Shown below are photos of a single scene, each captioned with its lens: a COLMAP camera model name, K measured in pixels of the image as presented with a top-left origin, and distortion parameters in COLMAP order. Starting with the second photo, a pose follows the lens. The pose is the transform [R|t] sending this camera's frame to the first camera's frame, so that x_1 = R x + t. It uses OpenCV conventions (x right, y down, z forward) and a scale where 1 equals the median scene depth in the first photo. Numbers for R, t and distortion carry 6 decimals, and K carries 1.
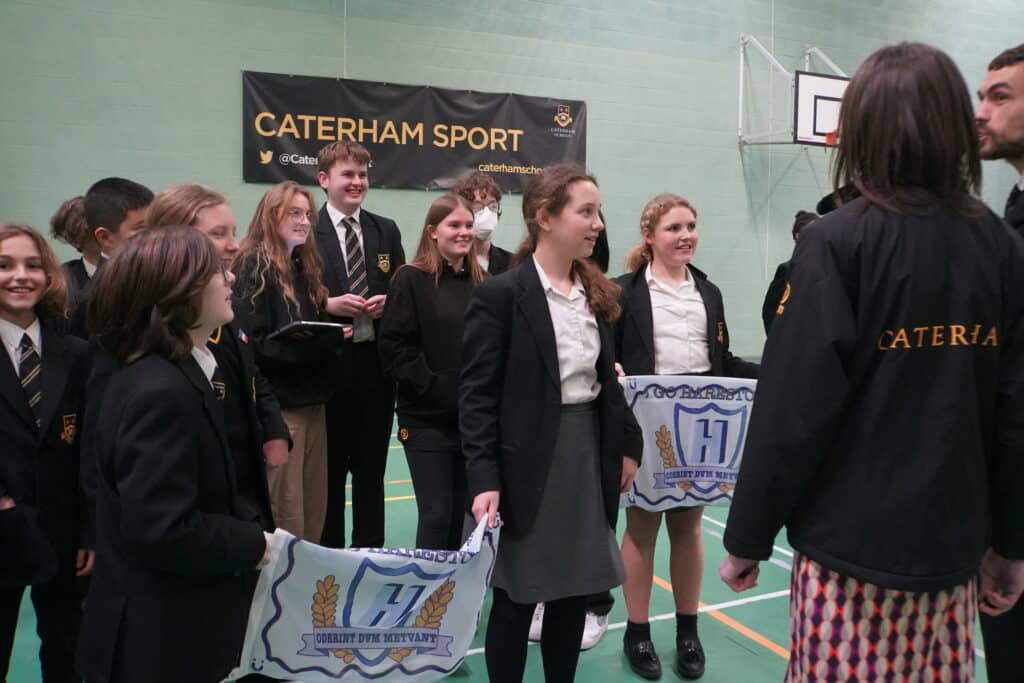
lens RADIAL K [[904.7, 0, 513.9], [0, 904.7, 336.8], [0, 0, 1]] dist [-0.095697, -0.017876]
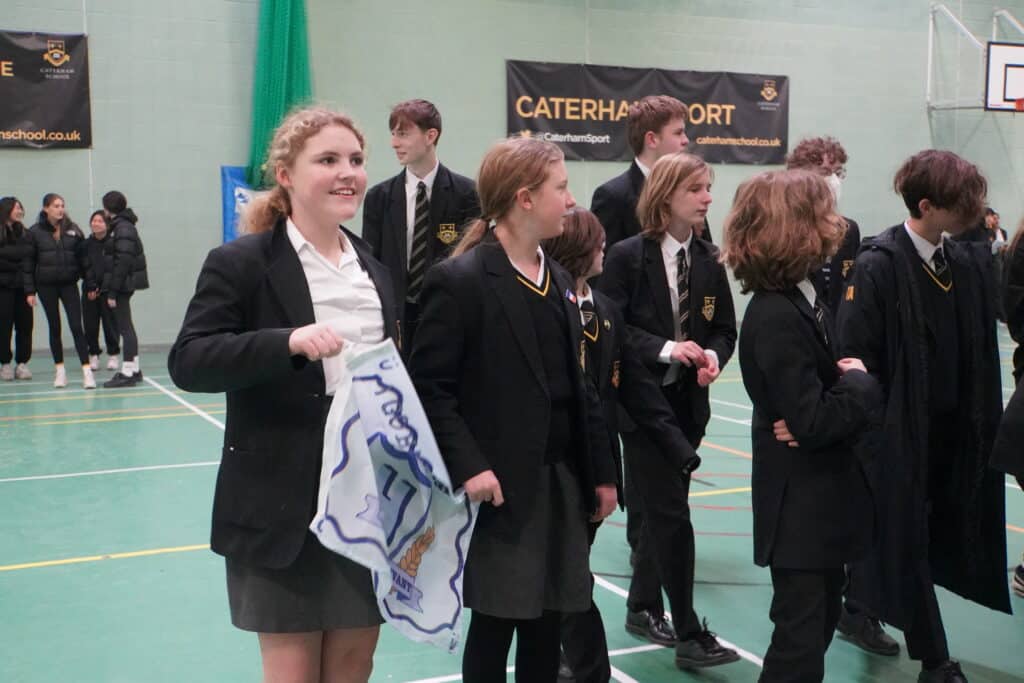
lens RADIAL K [[1302.9, 0, 512.9], [0, 1302.9, 335.8], [0, 0, 1]] dist [0.038736, 0.000000]
pose [[0.999943, -0.010643, 0.000006, -0.274987], [0.010643, 0.999941, 0.002184, 0.047211], [-0.000030, -0.002184, 0.999998, -0.618390]]
